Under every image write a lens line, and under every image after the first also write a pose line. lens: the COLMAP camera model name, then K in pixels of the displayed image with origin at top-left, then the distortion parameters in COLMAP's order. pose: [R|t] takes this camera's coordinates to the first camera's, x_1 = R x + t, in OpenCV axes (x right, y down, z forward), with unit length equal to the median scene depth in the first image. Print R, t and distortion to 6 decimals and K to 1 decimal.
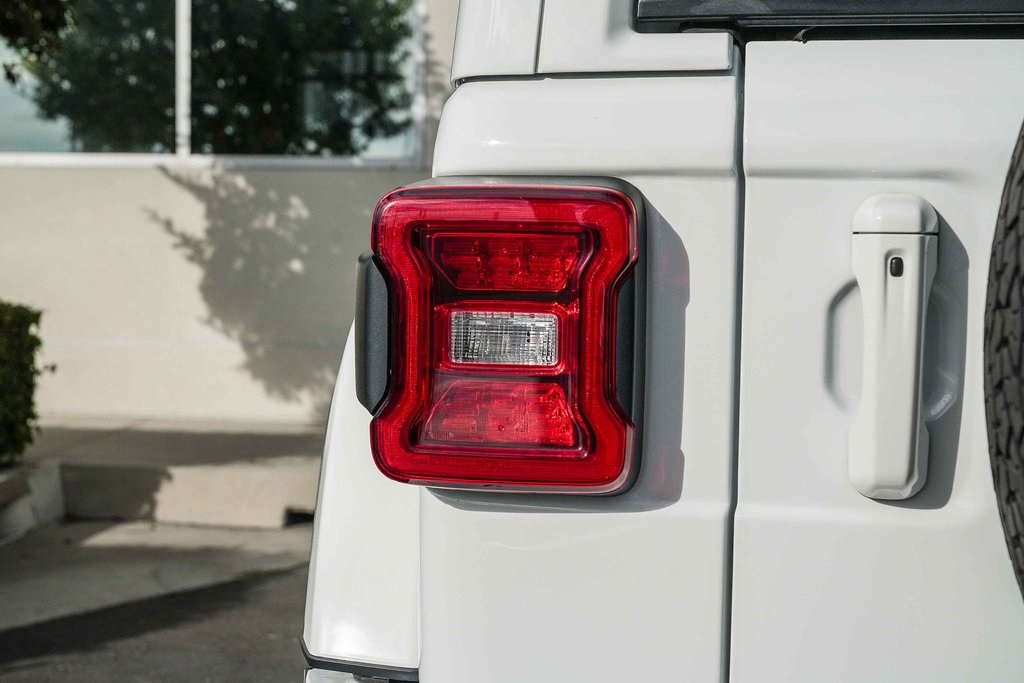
lens RADIAL K [[1493.7, 0, 512.0], [0, 1493.7, 341.5], [0, 0, 1]] dist [-0.003691, -0.003101]
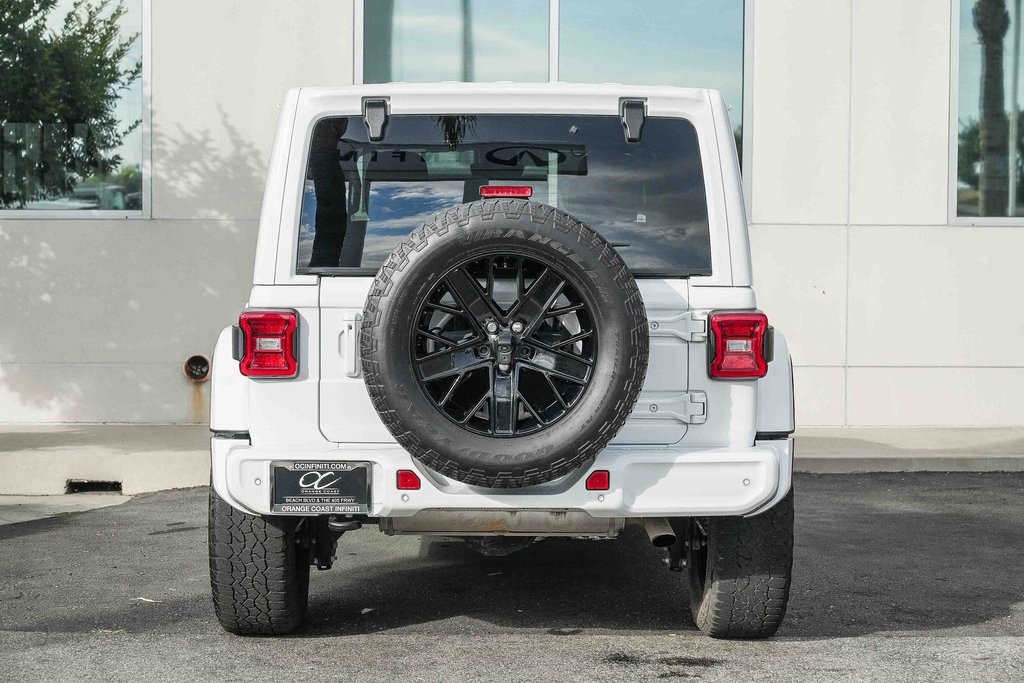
lens RADIAL K [[2043.9, 0, 512.0], [0, 2043.9, 341.5], [0, 0, 1]] dist [-0.156464, 0.273866]
pose [[0.986586, -0.017902, 0.162261, -0.279697], [0.019720, 0.999759, -0.009600, 0.063855], [-0.162050, 0.012671, 0.986701, -5.202883]]
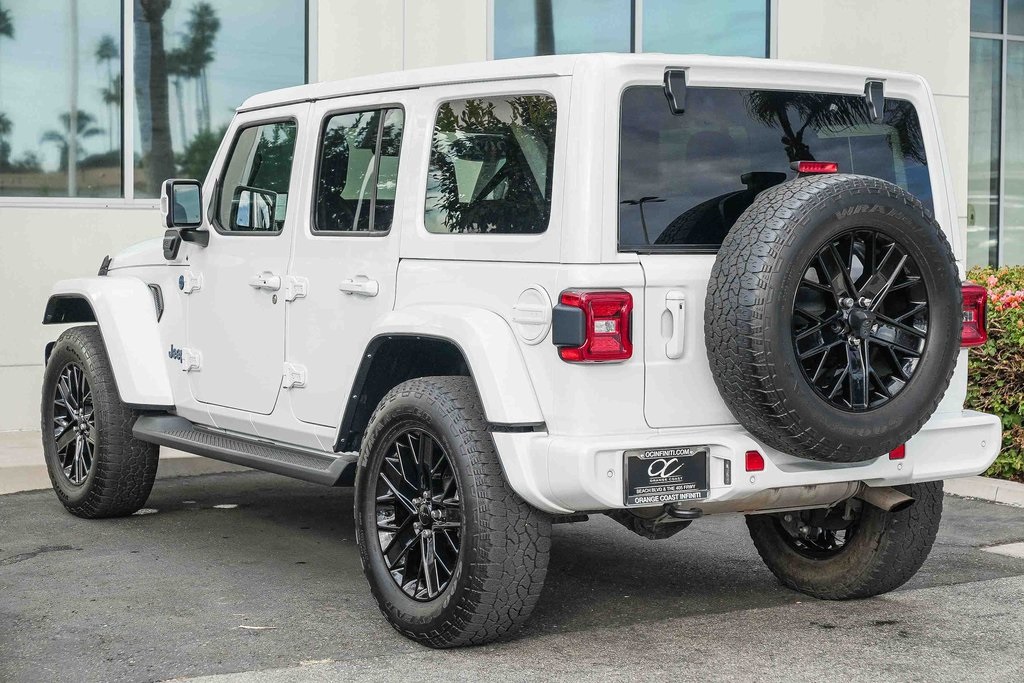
lens RADIAL K [[2043.9, 0, 512.0], [0, 2043.9, 341.5], [0, 0, 1]] dist [-0.156464, 0.273866]
pose [[0.760145, -0.047509, 0.648014, -3.944369], [0.051817, 0.998579, 0.012426, -0.045183], [-0.647684, 0.024133, 0.761527, -3.235824]]
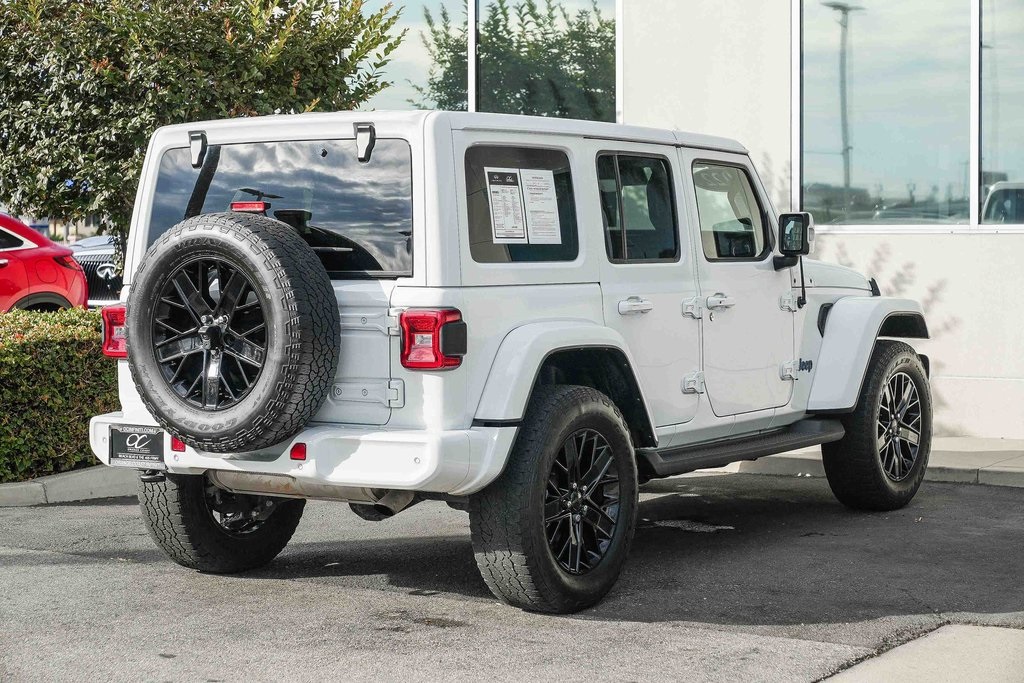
lens RADIAL K [[2043.9, 0, 512.0], [0, 2043.9, 341.5], [0, 0, 1]] dist [-0.156464, 0.273866]
pose [[0.908396, 0.002532, -0.418103, 4.565030], [-0.013026, 0.999668, -0.022248, 0.188254], [0.417908, 0.025656, 0.908127, -5.392048]]
